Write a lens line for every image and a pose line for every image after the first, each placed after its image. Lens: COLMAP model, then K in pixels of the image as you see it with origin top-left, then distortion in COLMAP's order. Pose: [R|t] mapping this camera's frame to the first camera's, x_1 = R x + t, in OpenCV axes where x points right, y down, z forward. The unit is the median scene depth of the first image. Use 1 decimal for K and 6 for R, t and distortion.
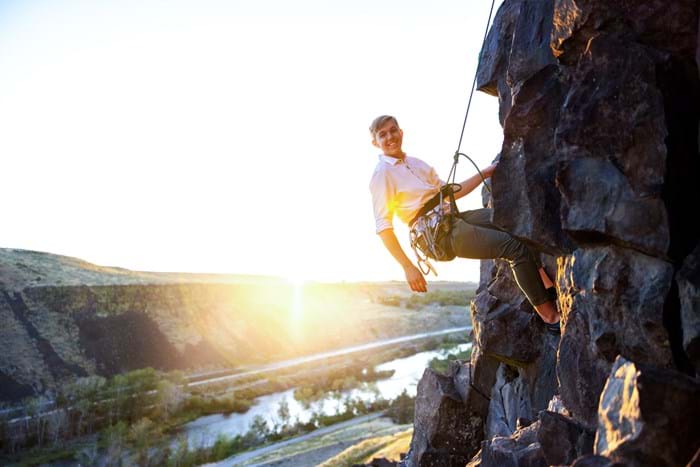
lens RADIAL K [[532.3, 0, 350.0], [0, 532.3, 233.5], [0, 0, 1]] dist [-0.002450, 0.001996]
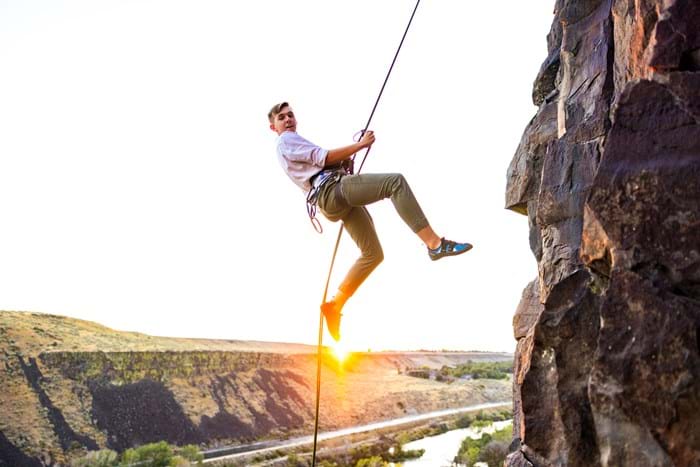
lens RADIAL K [[552.6, 0, 350.0], [0, 552.6, 233.5], [0, 0, 1]] dist [0.007407, -0.004117]
pose [[0.998838, 0.003472, -0.048062, 0.007053], [-0.008940, 0.993437, -0.114029, -0.142128], [0.047350, 0.114326, 0.992314, -0.001179]]
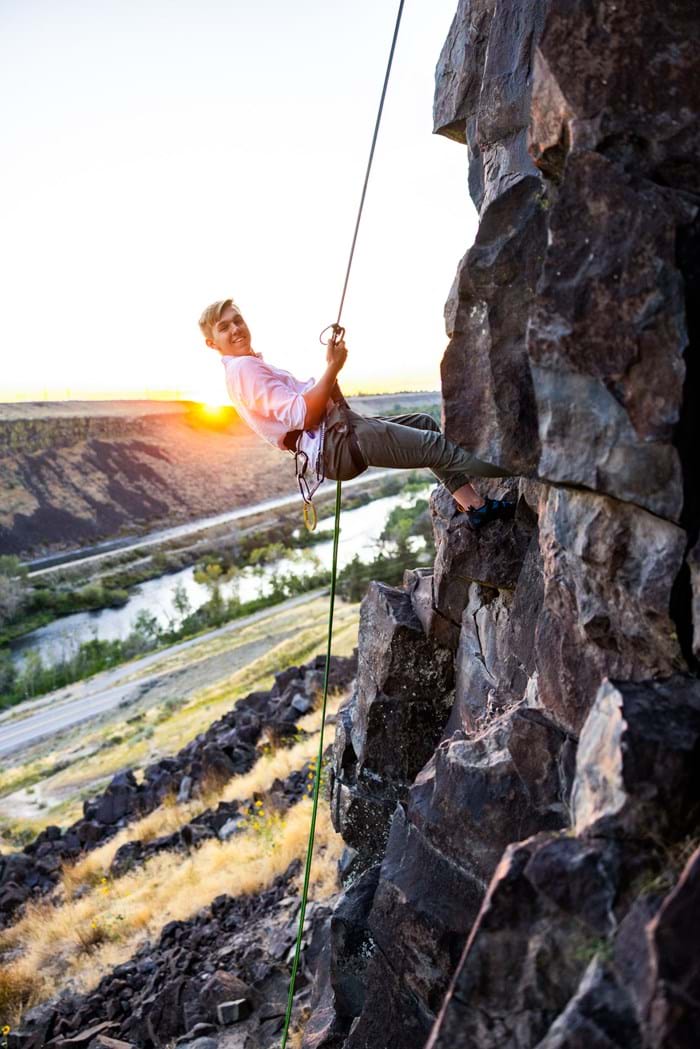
lens RADIAL K [[807.4, 0, 374.0], [0, 807.4, 520.9], [0, 0, 1]] dist [0.004333, 0.007150]
pose [[0.989262, -0.079903, 0.122381, 0.027761], [0.048046, 0.968583, 0.244006, -0.089614], [-0.138033, -0.235506, 0.962021, 0.015331]]
